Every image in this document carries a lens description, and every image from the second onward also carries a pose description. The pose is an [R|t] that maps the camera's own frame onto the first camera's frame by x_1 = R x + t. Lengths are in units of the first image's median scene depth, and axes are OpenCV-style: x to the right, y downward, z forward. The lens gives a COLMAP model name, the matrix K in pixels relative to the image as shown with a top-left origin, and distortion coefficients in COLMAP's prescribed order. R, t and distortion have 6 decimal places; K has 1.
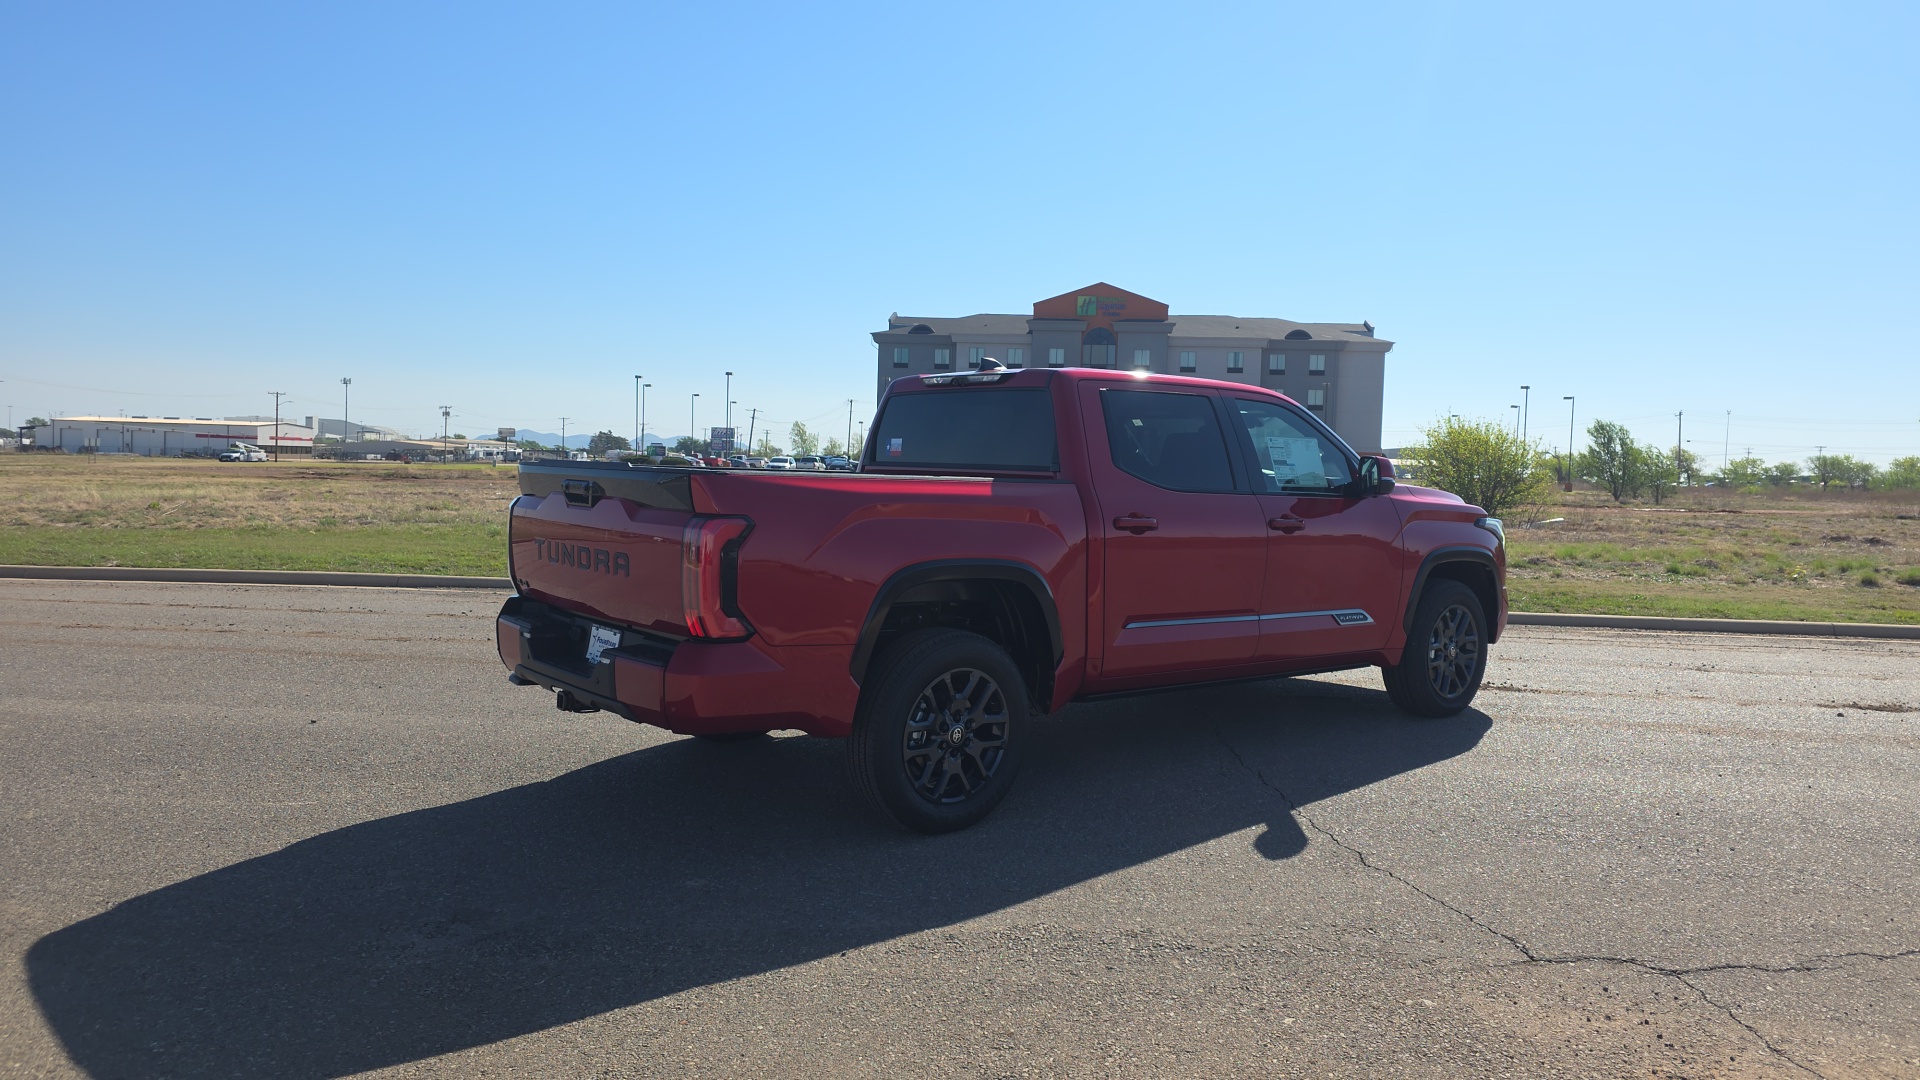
lens RADIAL K [[1283.9, 0, 984.9], [0, 1283.9, 538.7], [0, 0, 1]] dist [0.078904, -0.089241]
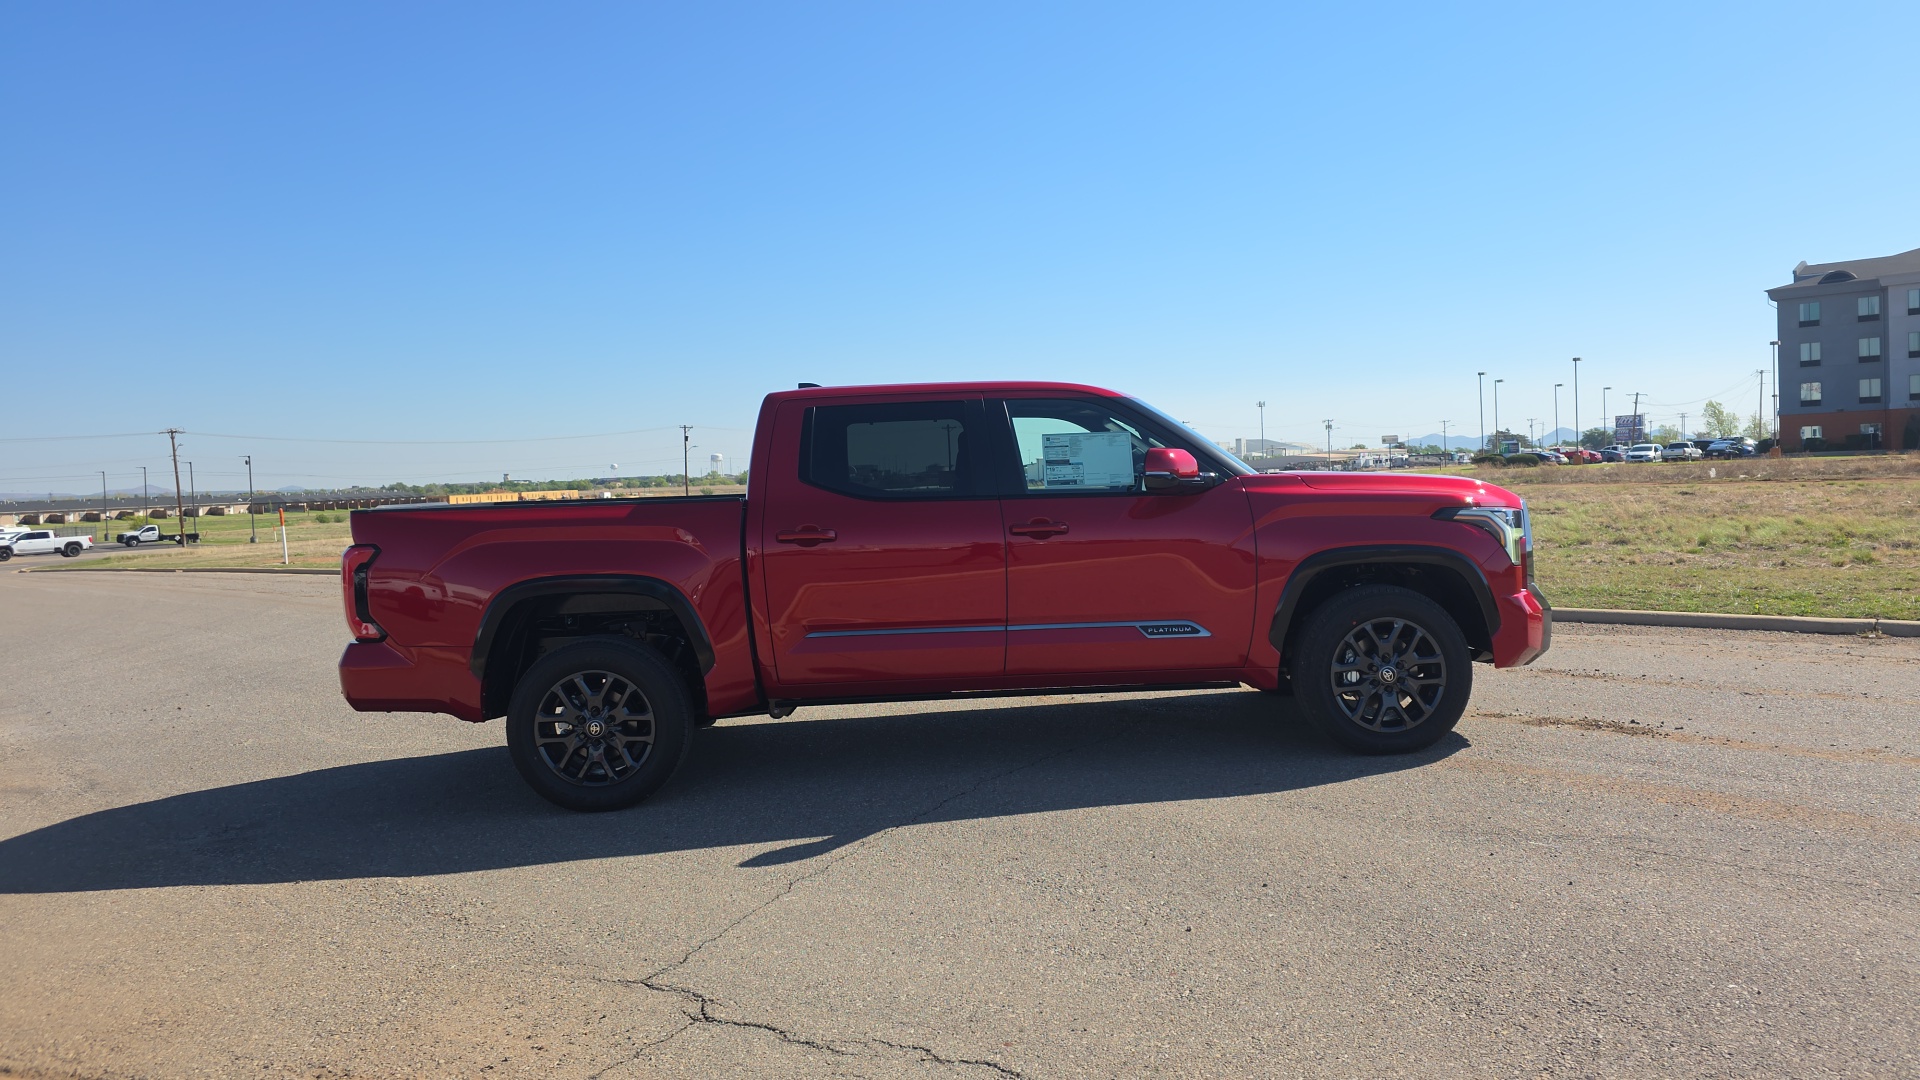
lens RADIAL K [[1283.9, 0, 984.9], [0, 1283.9, 538.7], [0, 0, 1]] dist [0.078904, -0.089241]
pose [[0.791071, -0.028945, -0.611039, 0.758956], [0.026864, 0.999560, -0.012570, 0.006091], [0.611134, -0.006471, 0.791501, 0.234741]]
